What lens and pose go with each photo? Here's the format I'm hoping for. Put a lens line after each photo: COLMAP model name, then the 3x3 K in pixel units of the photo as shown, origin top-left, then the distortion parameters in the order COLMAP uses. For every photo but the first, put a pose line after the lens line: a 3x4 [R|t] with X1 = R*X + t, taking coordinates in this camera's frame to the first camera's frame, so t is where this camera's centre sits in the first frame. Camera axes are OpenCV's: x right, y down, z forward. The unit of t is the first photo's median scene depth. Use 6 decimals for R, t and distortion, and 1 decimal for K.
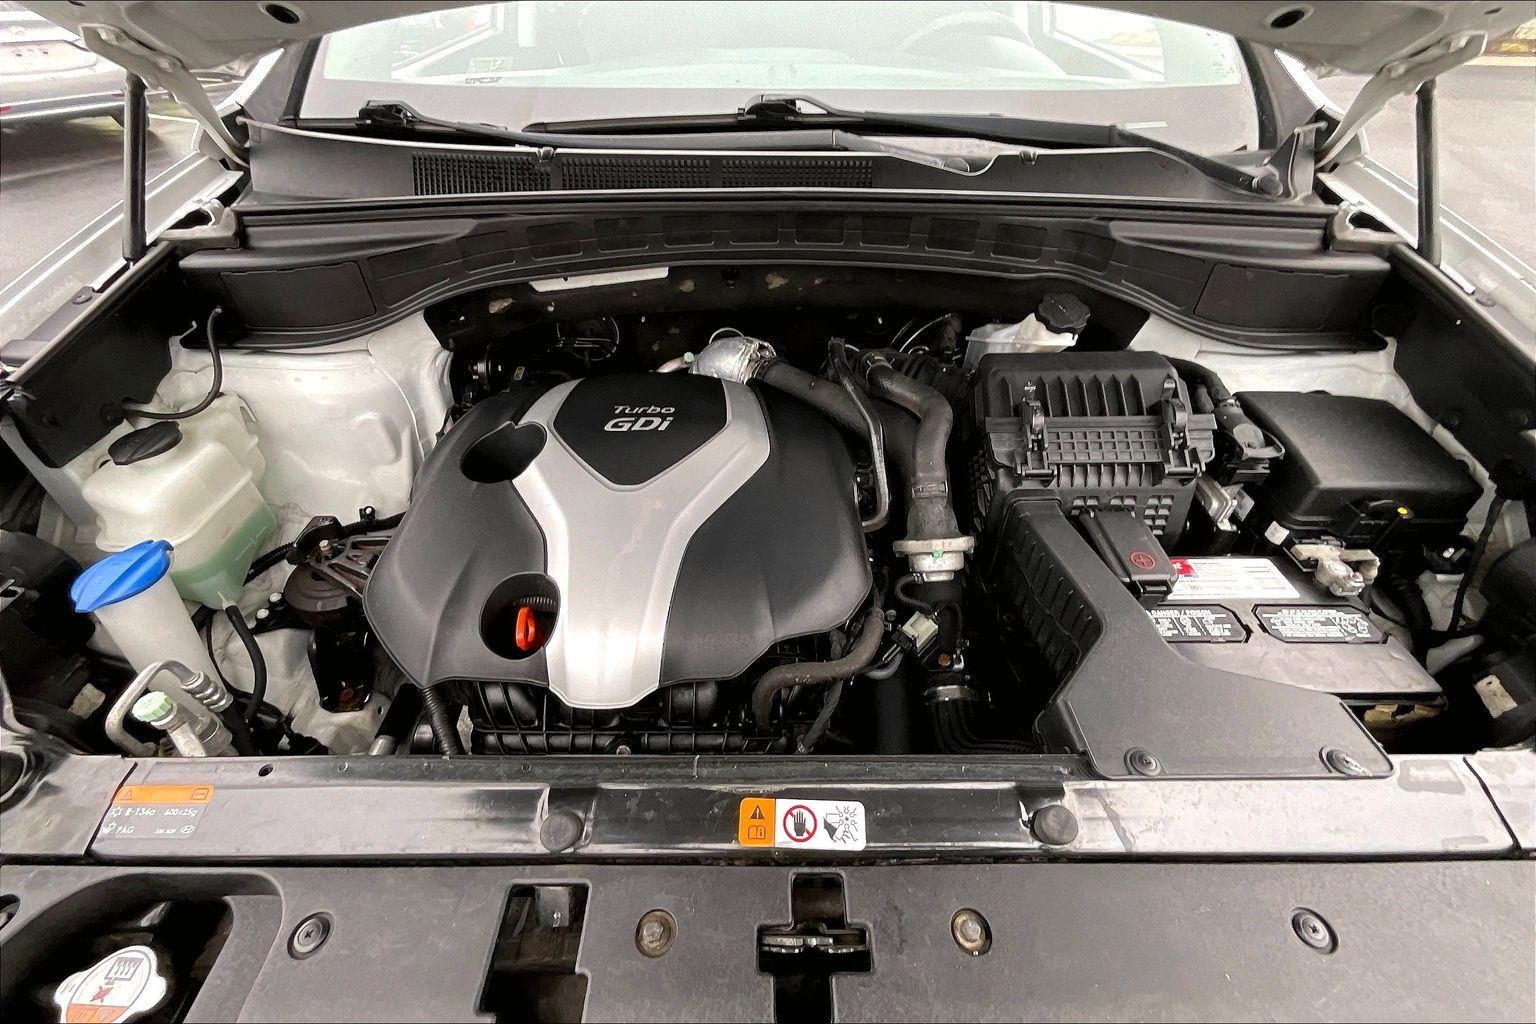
lens RADIAL K [[618.1, 0, 770.2], [0, 618.1, 515.2], [0, 0, 1]] dist [-0.007946, 0.001485]
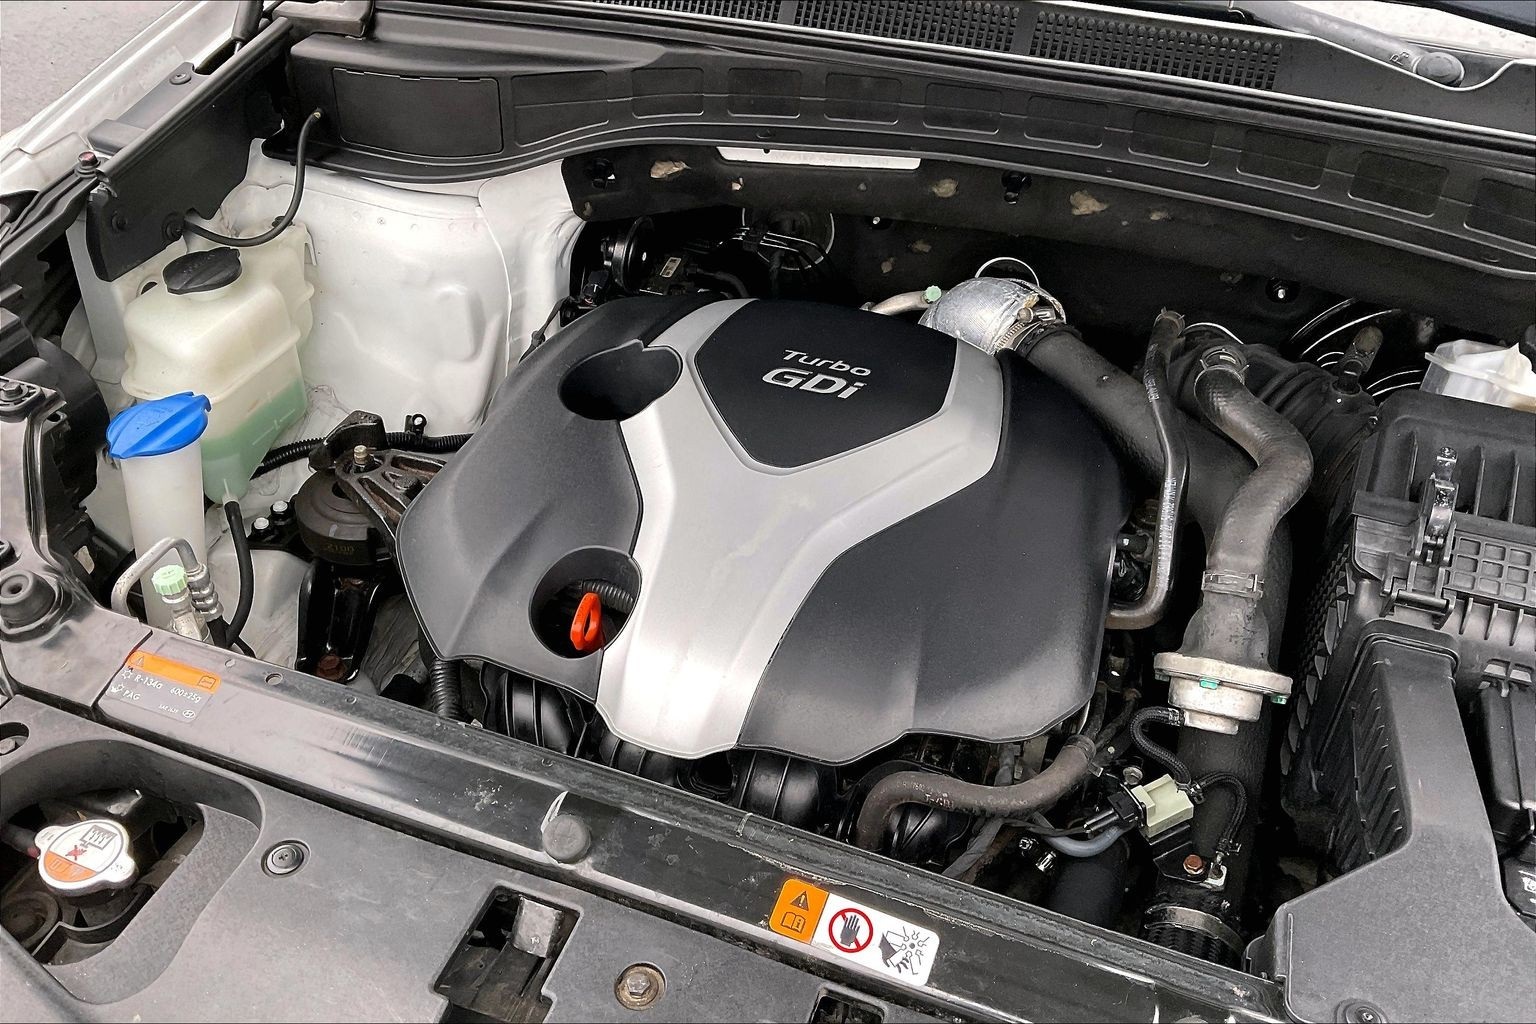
lens RADIAL K [[1273.2, 0, 766.9], [0, 1273.2, 514.5], [0, 0, 1]] dist [0.097998, -0.191985]
pose [[0.935793, 0.235786, -0.262100, 0.146878], [-0.250802, 0.967718, -0.024893, 0.040936], [0.247769, 0.089029, 0.964720, -0.357859]]
